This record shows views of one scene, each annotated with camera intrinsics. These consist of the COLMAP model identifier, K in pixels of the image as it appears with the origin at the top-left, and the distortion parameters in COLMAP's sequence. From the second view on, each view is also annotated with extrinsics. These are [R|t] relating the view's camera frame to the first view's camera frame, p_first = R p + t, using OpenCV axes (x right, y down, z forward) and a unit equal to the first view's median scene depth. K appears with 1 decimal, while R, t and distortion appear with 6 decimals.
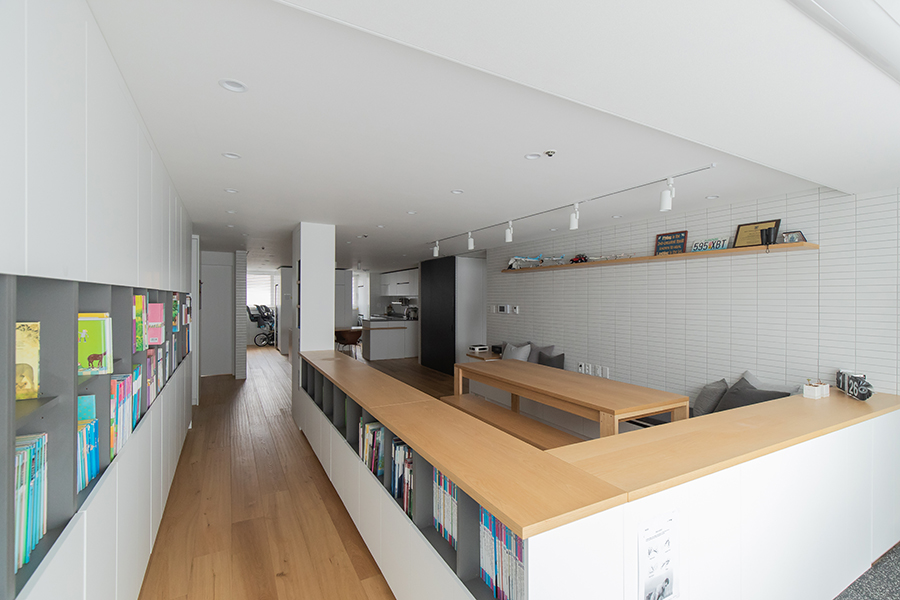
lens RADIAL K [[410.3, 0, 463.6], [0, 410.3, 282.3], [0, 0, 1]] dist [0.000164, 0.000019]
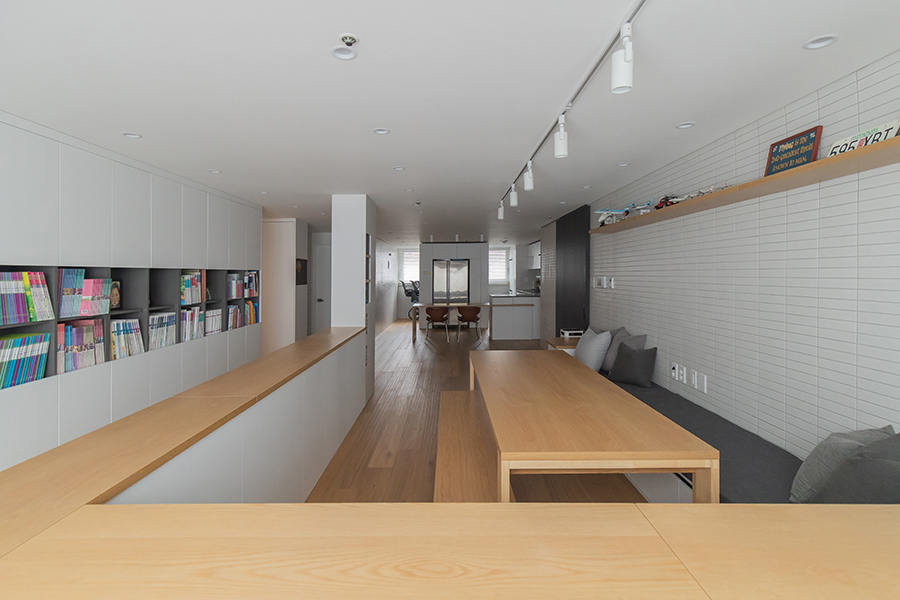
lens RADIAL K [[431.6, 0, 434.2], [0, 431.6, 256.9], [0, 0, 1]] dist [0.002606, 0.000591]
pose [[0.853276, -0.039603, -0.519953, 0.324833], [0.040479, 0.999134, -0.009672, 0.019656], [0.519885, -0.012794, 0.854140, 0.224824]]
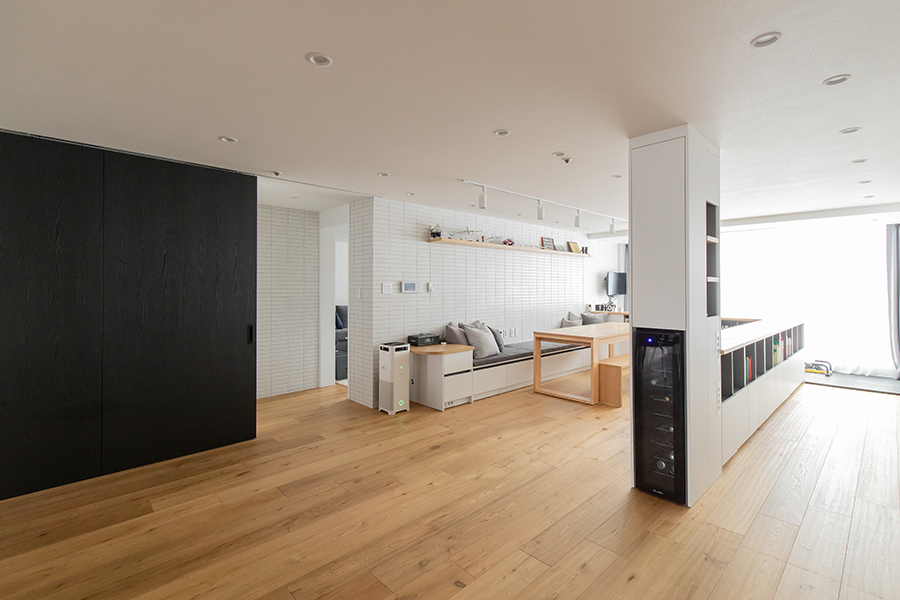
lens RADIAL K [[416.4, 0, 448.2], [0, 416.4, 285.5], [0, 0, 1]] dist [-0.000820, 0.000317]
pose [[-0.235215, -0.006121, 0.971924, -0.908555], [-0.041351, 0.999138, -0.003715, 0.086331], [-0.971063, -0.041064, -0.235265, 1.546490]]
